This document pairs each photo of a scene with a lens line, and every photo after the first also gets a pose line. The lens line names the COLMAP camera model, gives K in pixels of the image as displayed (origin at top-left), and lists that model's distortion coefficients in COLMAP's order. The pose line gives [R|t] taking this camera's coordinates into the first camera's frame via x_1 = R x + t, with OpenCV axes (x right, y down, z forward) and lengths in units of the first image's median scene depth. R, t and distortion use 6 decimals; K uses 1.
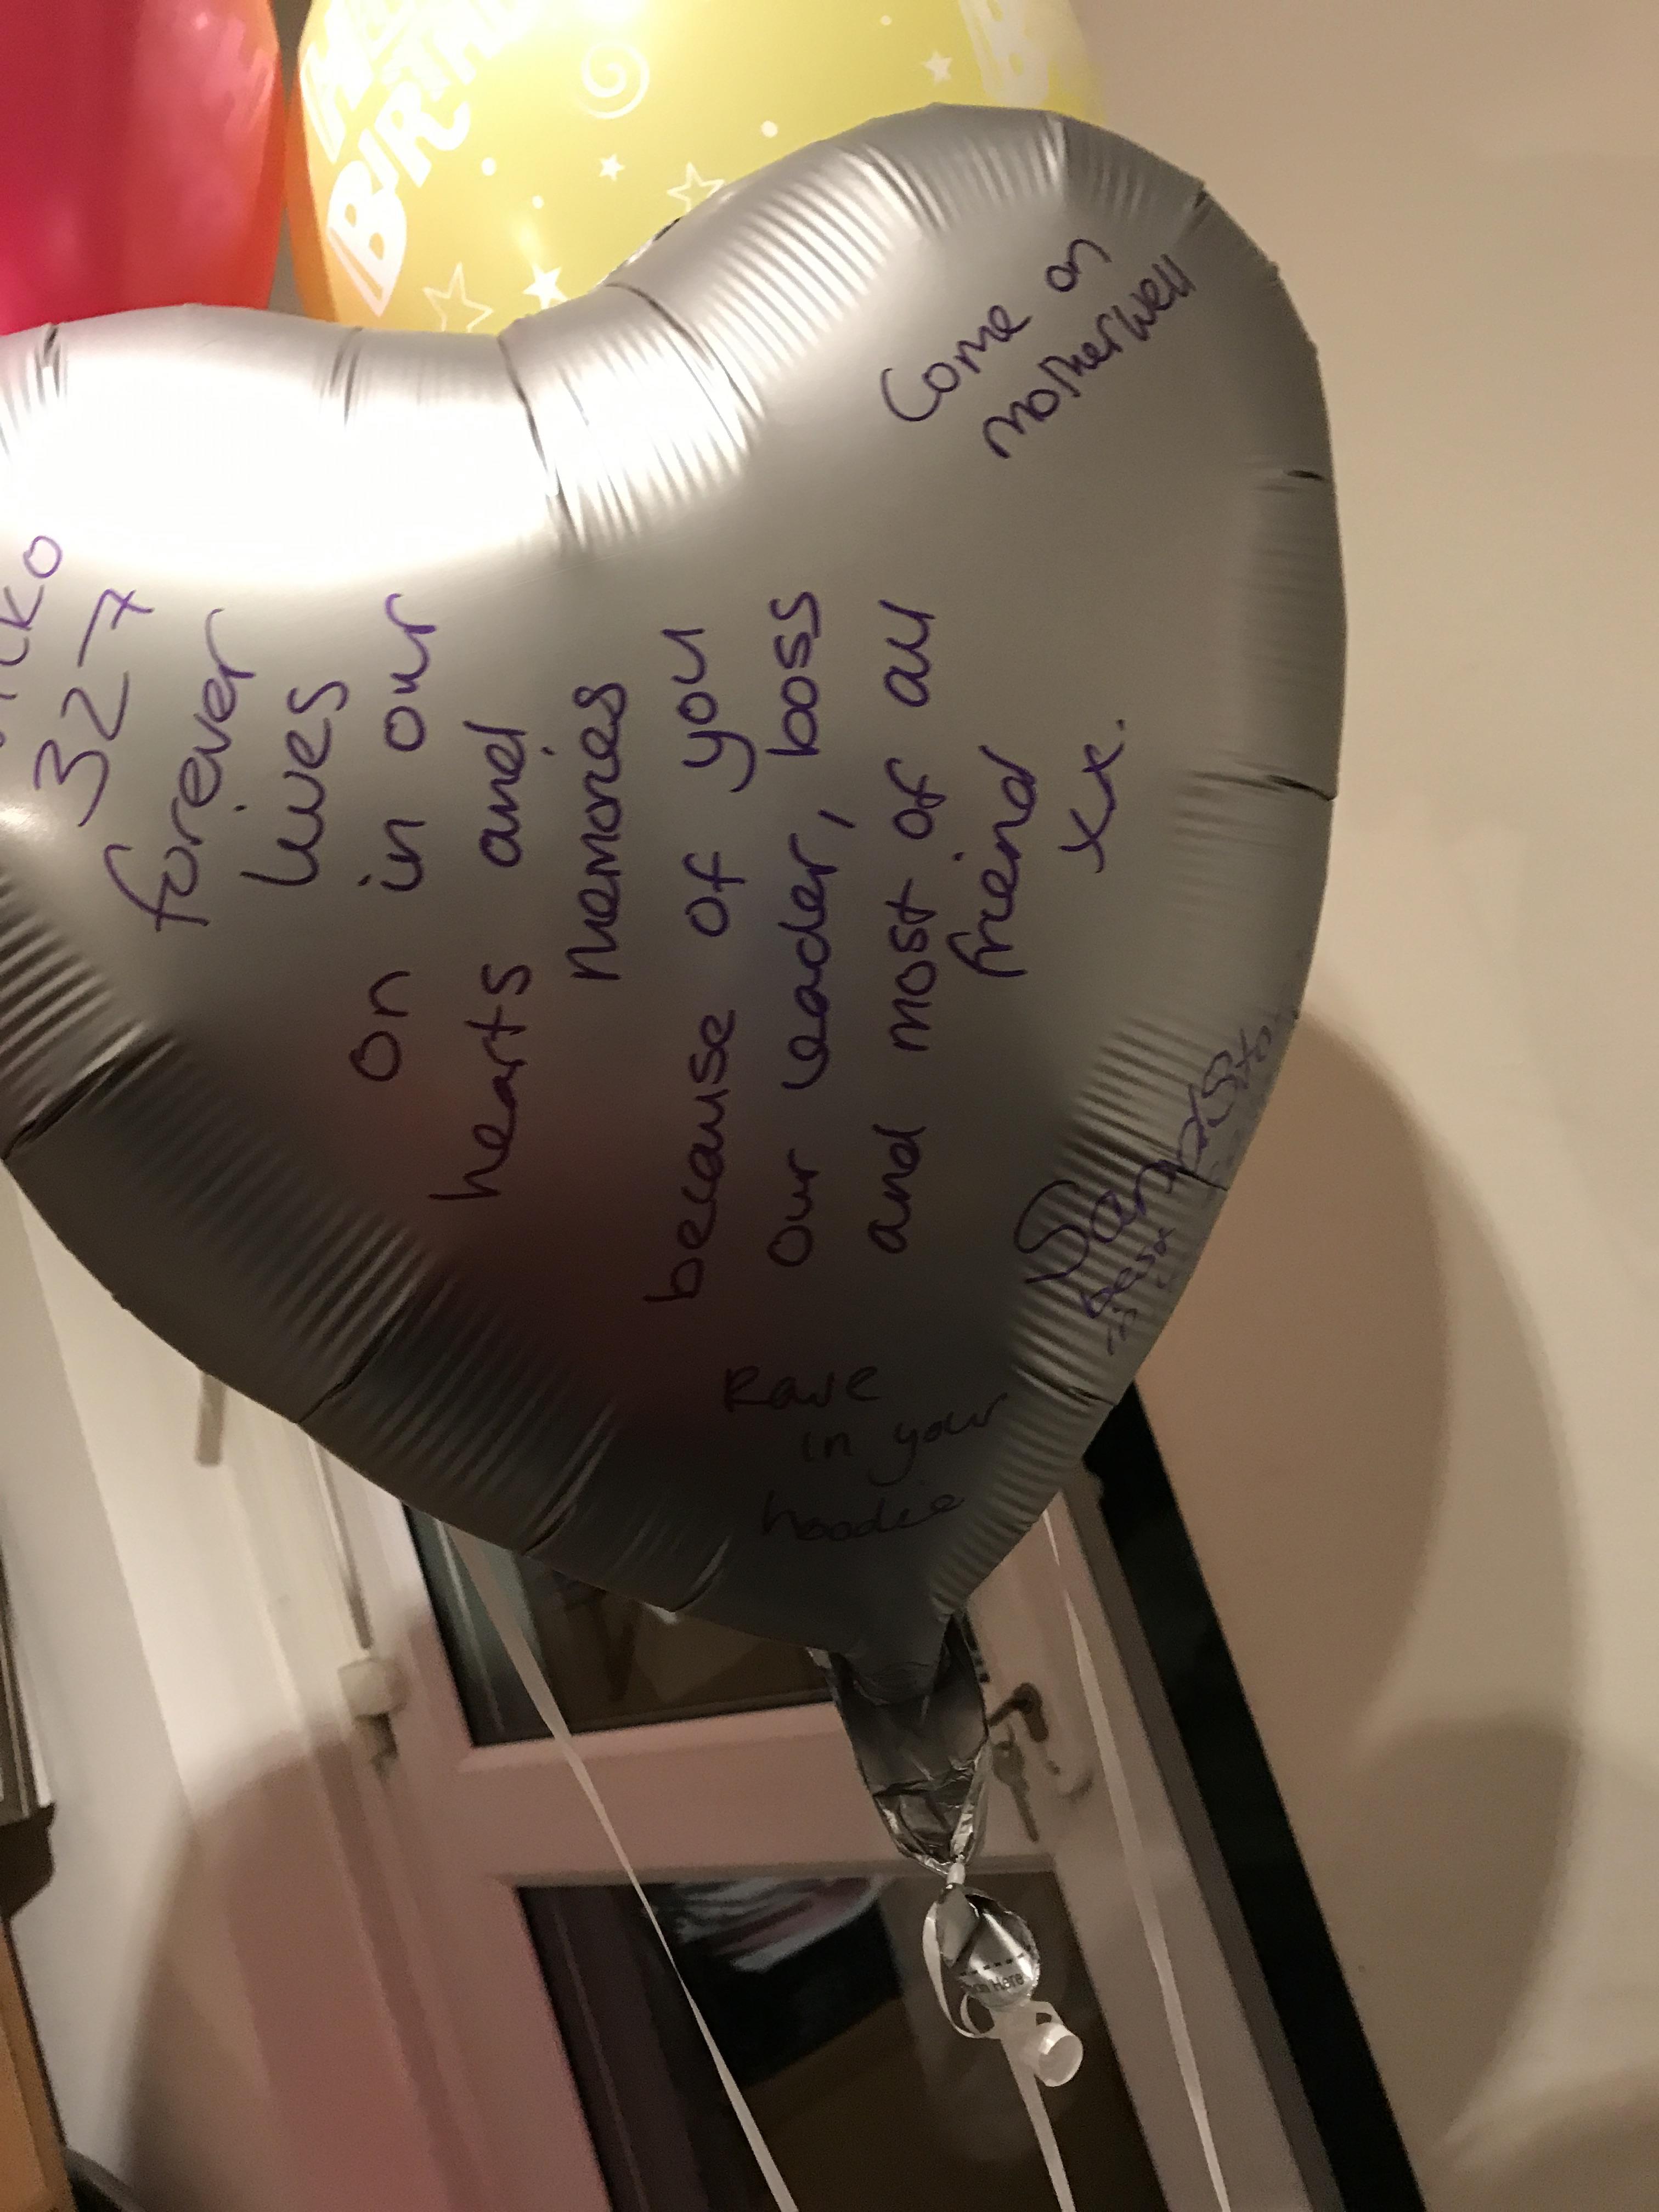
lens RADIAL K [[1795.1, 0, 829.5], [0, 1795.1, 1106.0], [0, 0, 1]] dist [0.195811, -0.765518]
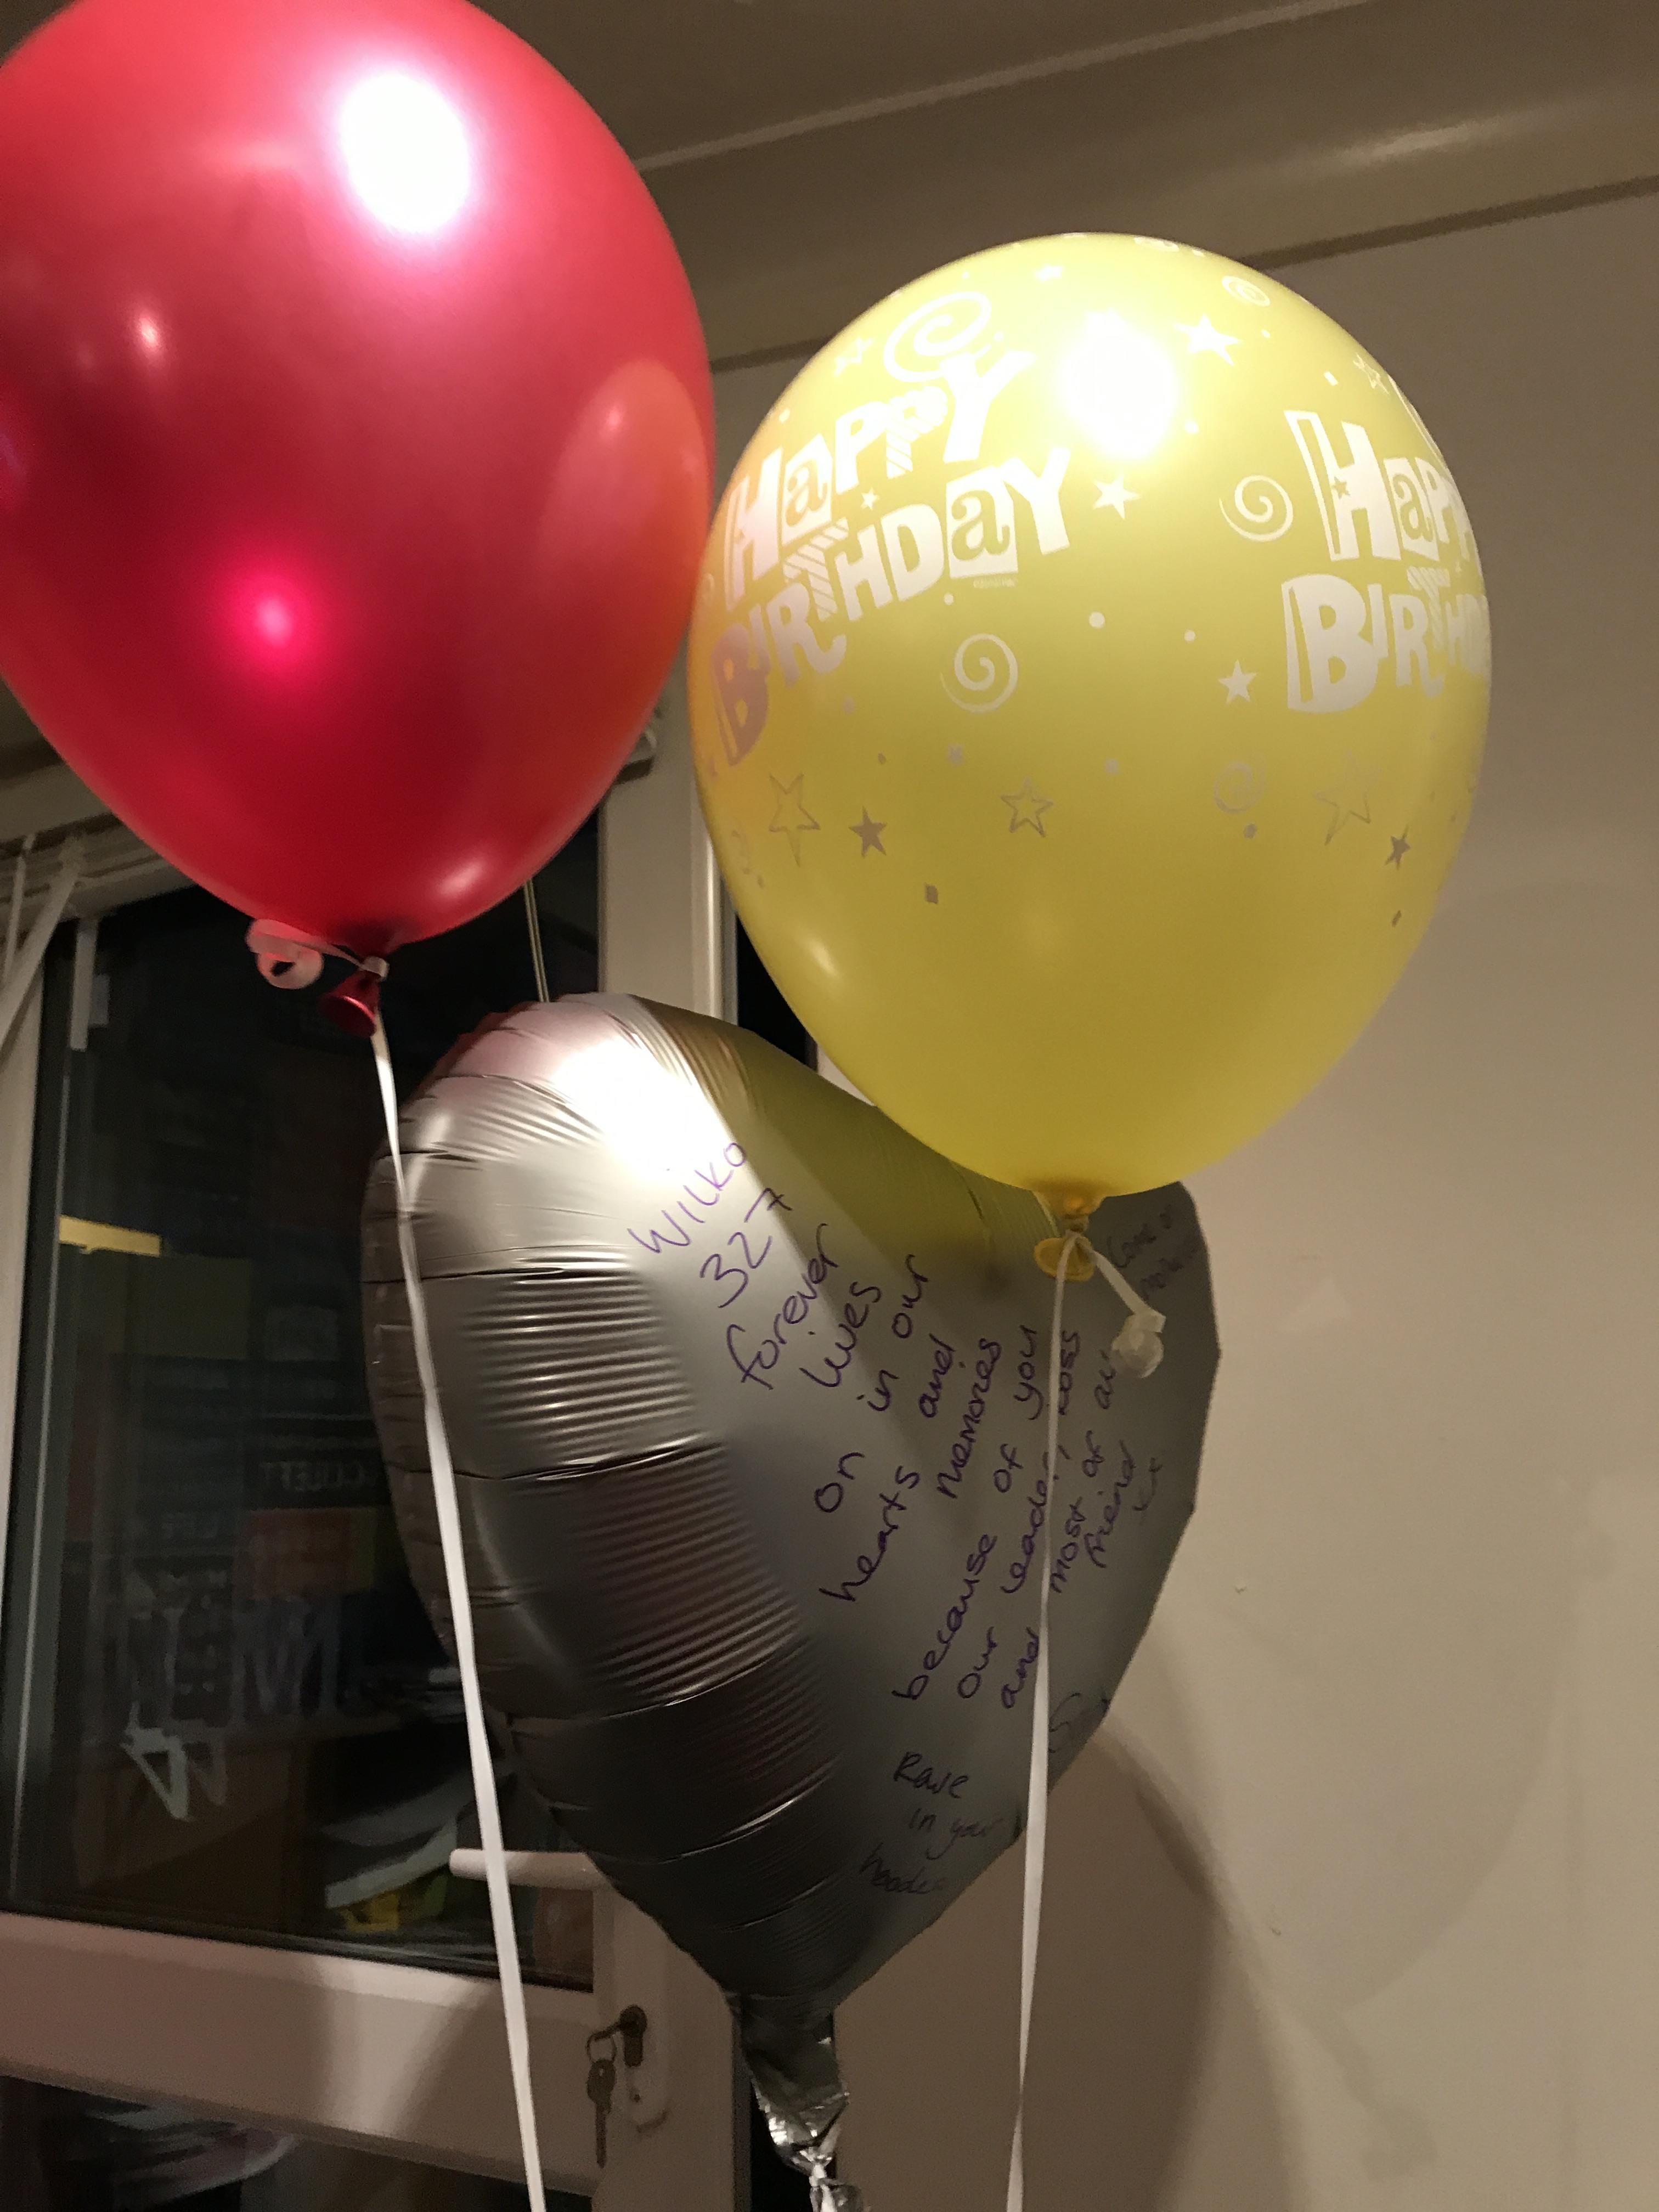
lens RADIAL K [[1795.1, 0, 829.5], [0, 1795.1, 1106.0], [0, 0, 1]] dist [0.195811, -0.765518]
pose [[0.828114, 0.406742, 0.385731, -1.055703], [-0.243809, 0.880968, -0.405528, 0.338115], [-0.504762, 0.241779, 0.828709, -0.491739]]
